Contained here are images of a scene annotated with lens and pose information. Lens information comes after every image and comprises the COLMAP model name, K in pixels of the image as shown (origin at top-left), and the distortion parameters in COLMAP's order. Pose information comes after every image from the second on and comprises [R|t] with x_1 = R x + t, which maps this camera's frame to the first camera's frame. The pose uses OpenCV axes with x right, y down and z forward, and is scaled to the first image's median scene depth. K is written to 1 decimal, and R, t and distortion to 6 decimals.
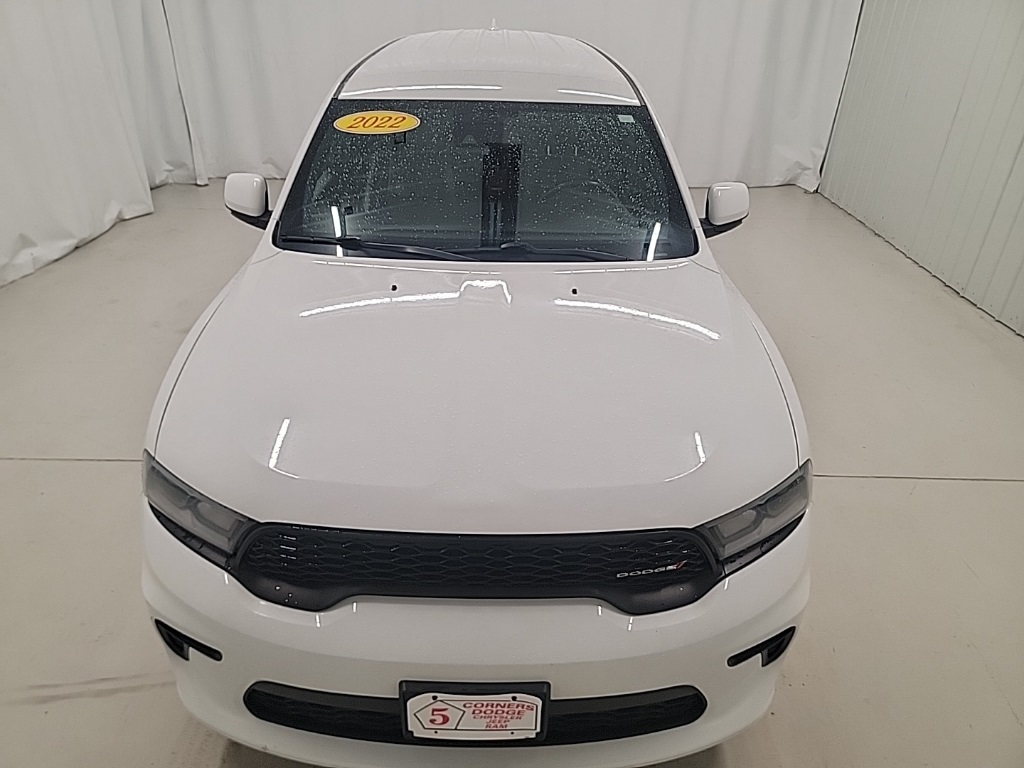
lens RADIAL K [[709.5, 0, 510.5], [0, 709.5, 359.8], [0, 0, 1]] dist [0.070382, -0.065459]
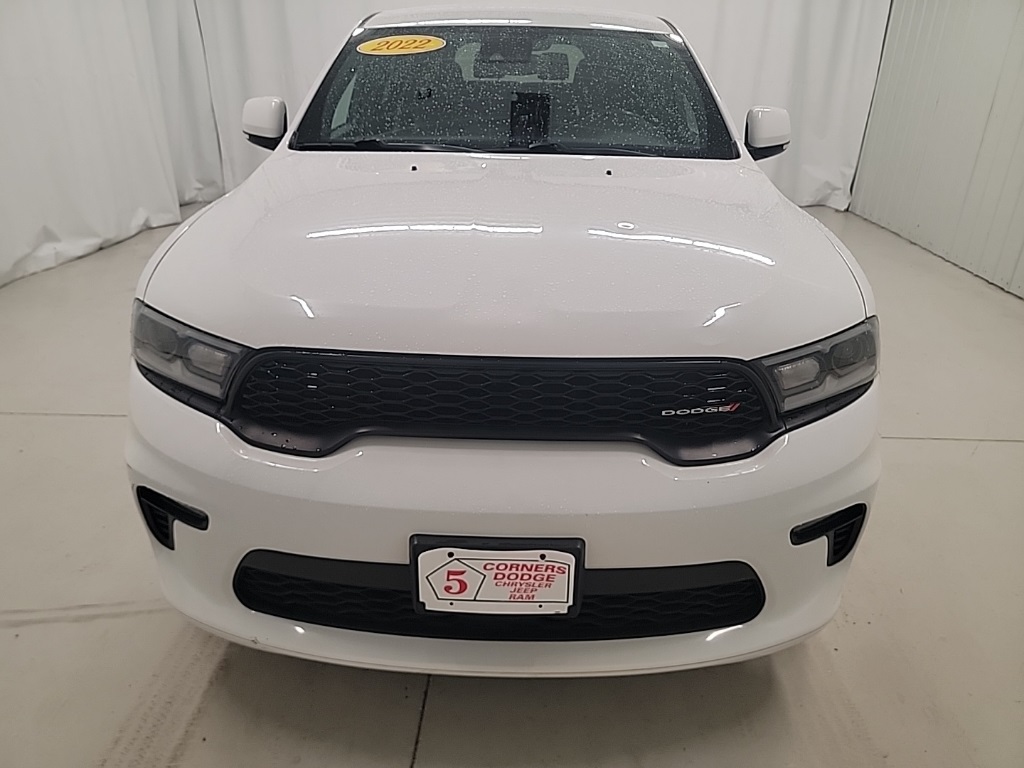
lens RADIAL K [[708.7, 0, 523.7], [0, 708.7, 360.8], [0, 0, 1]] dist [0.081971, -0.083257]
pose [[0.999831, 0.005132, -0.017656, -0.003415], [-0.006589, 0.996484, -0.083524, 0.268466], [0.017166, 0.083626, 0.996349, 0.112872]]
